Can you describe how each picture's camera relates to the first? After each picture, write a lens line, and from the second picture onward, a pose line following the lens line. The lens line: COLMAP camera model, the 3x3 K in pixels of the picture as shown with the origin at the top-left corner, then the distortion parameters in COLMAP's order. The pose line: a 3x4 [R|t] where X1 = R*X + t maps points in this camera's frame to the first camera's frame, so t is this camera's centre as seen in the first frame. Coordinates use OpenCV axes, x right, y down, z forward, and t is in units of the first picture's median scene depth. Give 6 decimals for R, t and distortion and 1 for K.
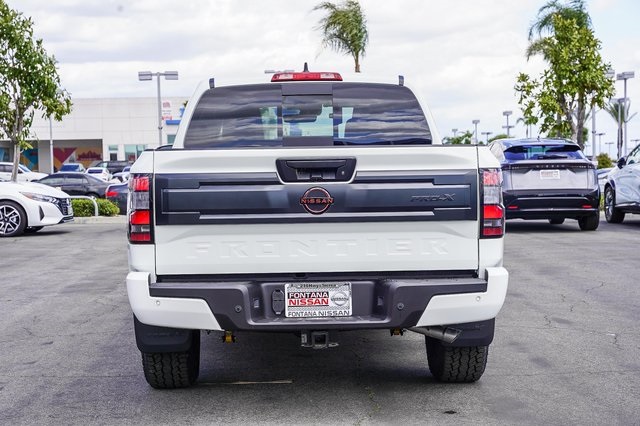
lens RADIAL K [[1239.2, 0, 321.6], [0, 1239.2, 236.0], [0, 0, 1]] dist [0.184068, 0.000000]
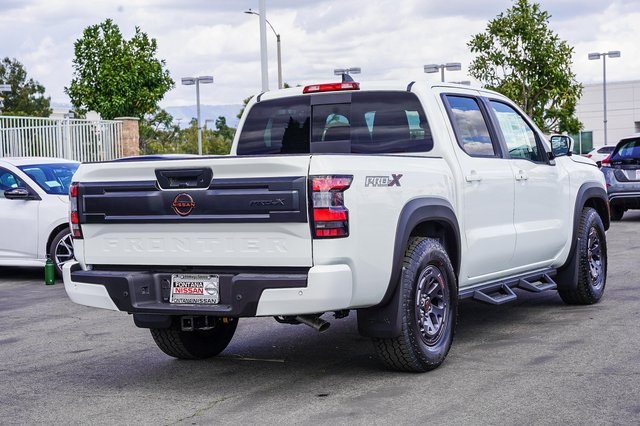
lens RADIAL K [[1239.2, 0, 322.4], [0, 1239.2, 212.8], [0, 0, 1]] dist [0.184068, 0.000000]
pose [[0.856212, 0.005954, -0.516590, 0.706916], [-0.006380, 0.999979, 0.000950, -0.022239], [0.516584, 0.002483, 0.856233, 0.060811]]
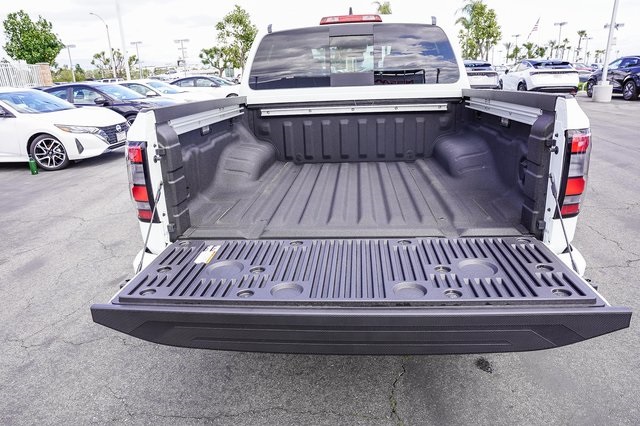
lens RADIAL K [[428.5, 0, 319.0], [0, 428.5, 222.3], [0, 0, 1]] dist [-0.086753, 0.049336]
pose [[0.992753, 0.016079, -0.119090, 0.010789], [0.018476, 0.958803, 0.283470, -0.074723], [0.118741, -0.283617, 0.951558, 0.727307]]
